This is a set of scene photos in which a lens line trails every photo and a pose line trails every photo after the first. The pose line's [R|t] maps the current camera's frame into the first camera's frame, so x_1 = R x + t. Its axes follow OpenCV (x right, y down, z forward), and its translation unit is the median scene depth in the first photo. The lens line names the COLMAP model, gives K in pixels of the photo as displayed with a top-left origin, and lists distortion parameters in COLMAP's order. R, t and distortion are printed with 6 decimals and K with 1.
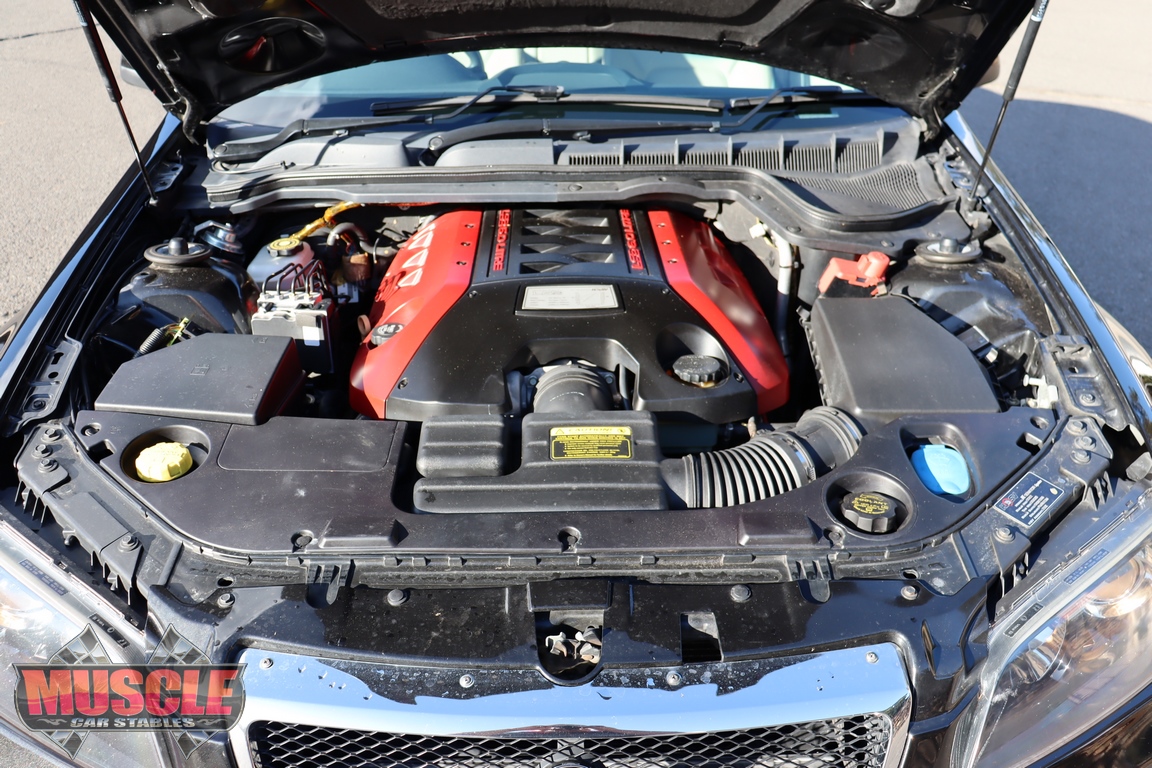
lens RADIAL K [[986.3, 0, 576.0], [0, 986.3, 384.0], [0, 0, 1]] dist [-0.110560, 0.010726]
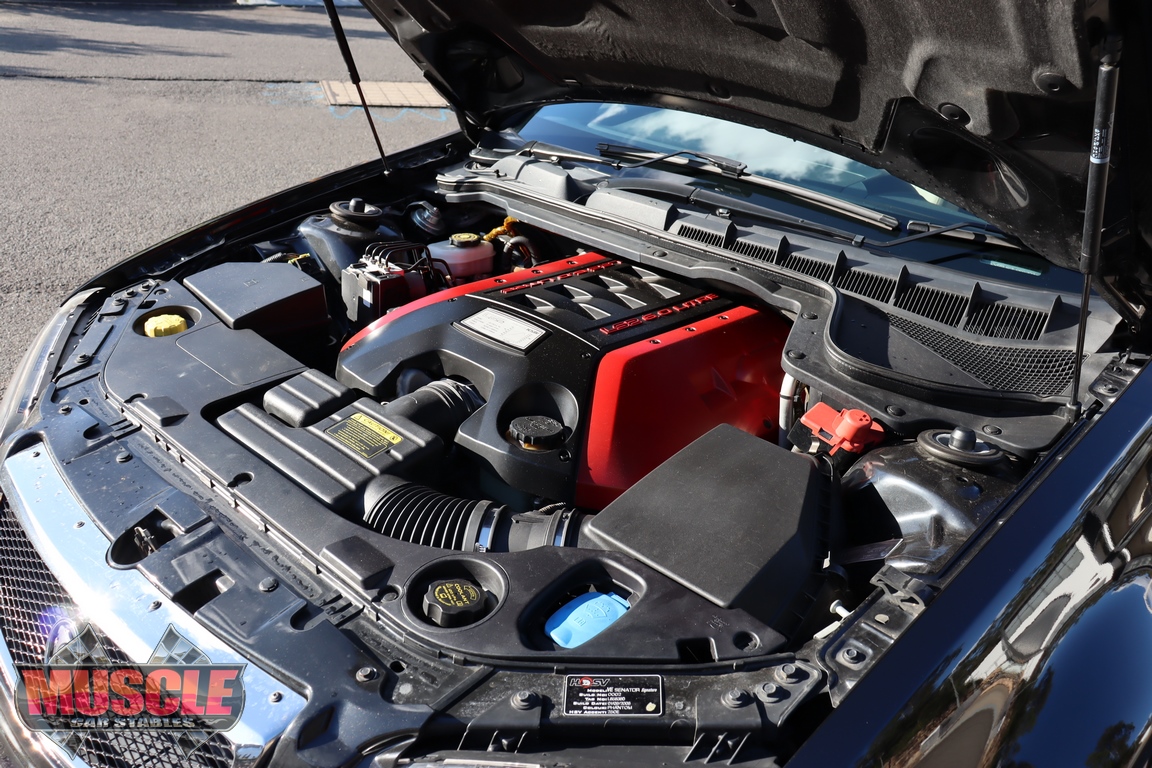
lens RADIAL K [[997.7, 0, 576.0], [0, 997.7, 384.0], [0, 0, 1]] dist [-0.094166, -0.000492]
pose [[0.708841, 0.336799, -0.619766, 0.579053], [-0.397905, 0.916422, 0.042918, -0.089313], [0.582422, 0.216186, 0.783612, 0.204812]]
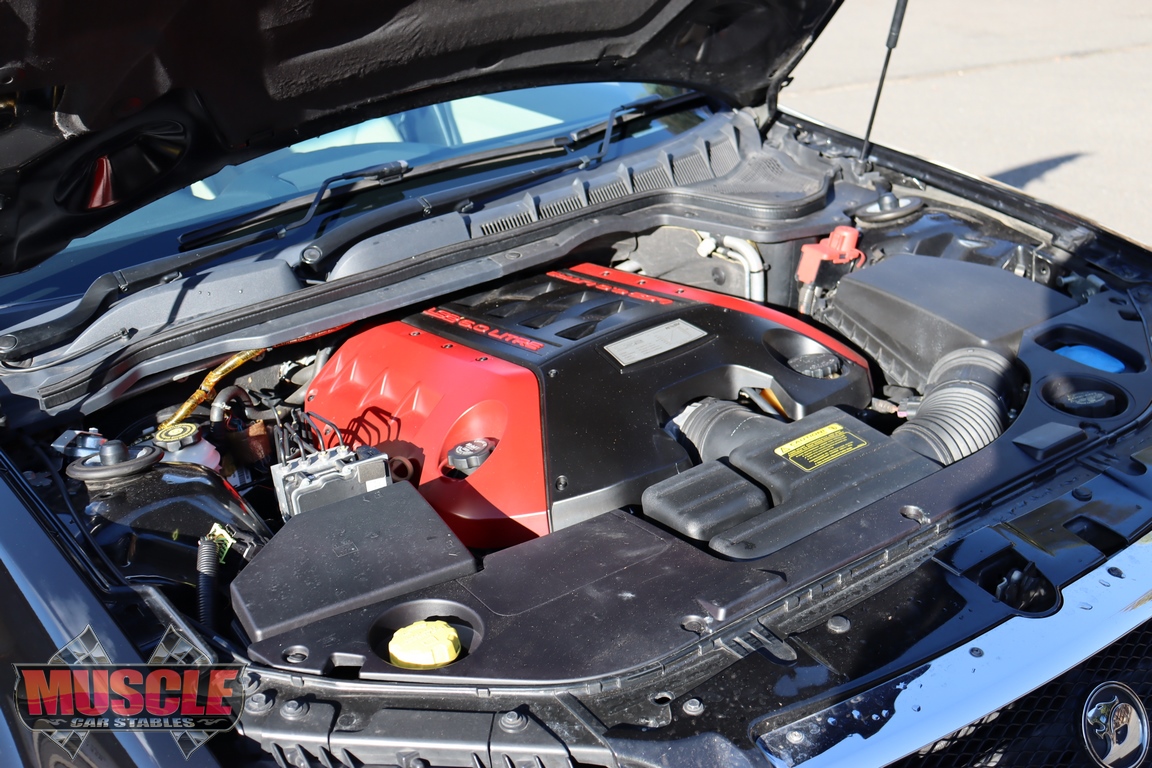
lens RADIAL K [[1402.4, 0, 576.0], [0, 1402.4, 384.0], [0, 0, 1]] dist [0.027659, 0.034343]
pose [[0.821613, -0.292693, 0.489165, -0.561380], [0.375454, 0.923552, -0.078010, 0.015422], [-0.428937, 0.247753, 0.868695, -0.038636]]
